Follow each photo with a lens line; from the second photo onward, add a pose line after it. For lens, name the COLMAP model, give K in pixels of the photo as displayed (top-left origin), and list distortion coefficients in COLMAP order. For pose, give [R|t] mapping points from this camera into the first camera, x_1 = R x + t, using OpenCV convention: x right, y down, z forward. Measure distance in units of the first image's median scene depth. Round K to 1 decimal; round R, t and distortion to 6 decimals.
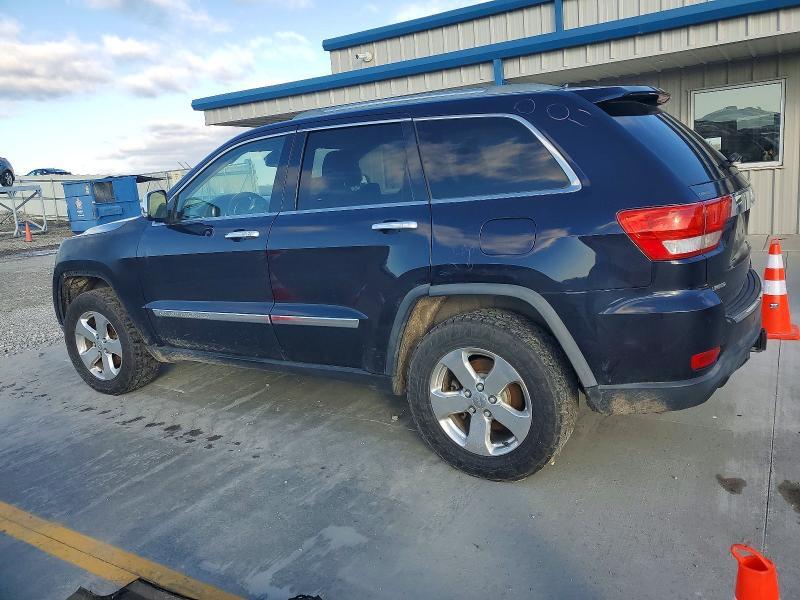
lens RADIAL K [[628.0, 0, 403.5], [0, 628.0, 296.5], [0, 0, 1]] dist [0.023575, 0.006329]
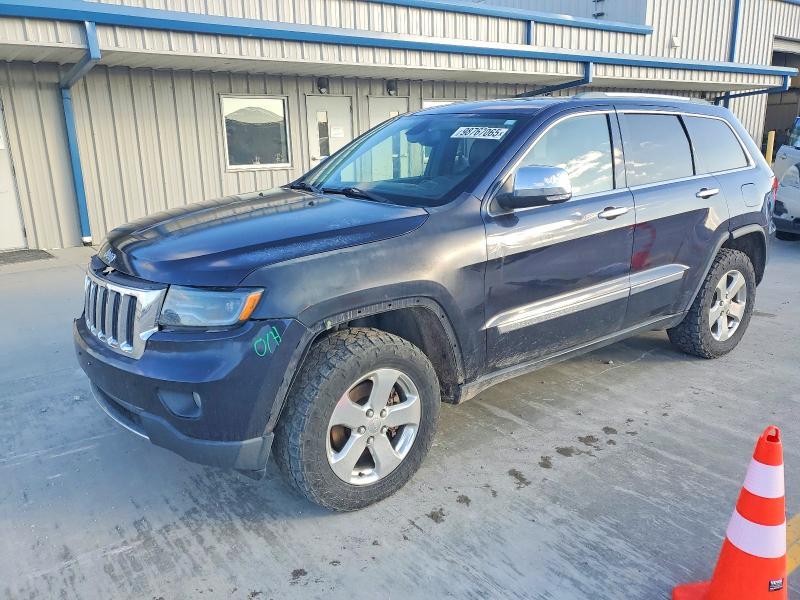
lens RADIAL K [[628.0, 0, 403.1], [0, 628.0, 300.4], [0, 0, 1]] dist [0.023575, 0.006329]
pose [[0.348834, -0.172254, 0.921219, -1.179247], [0.179336, 0.977068, 0.114789, -0.122700], [-0.919866, 0.125166, 0.371726, 0.862490]]
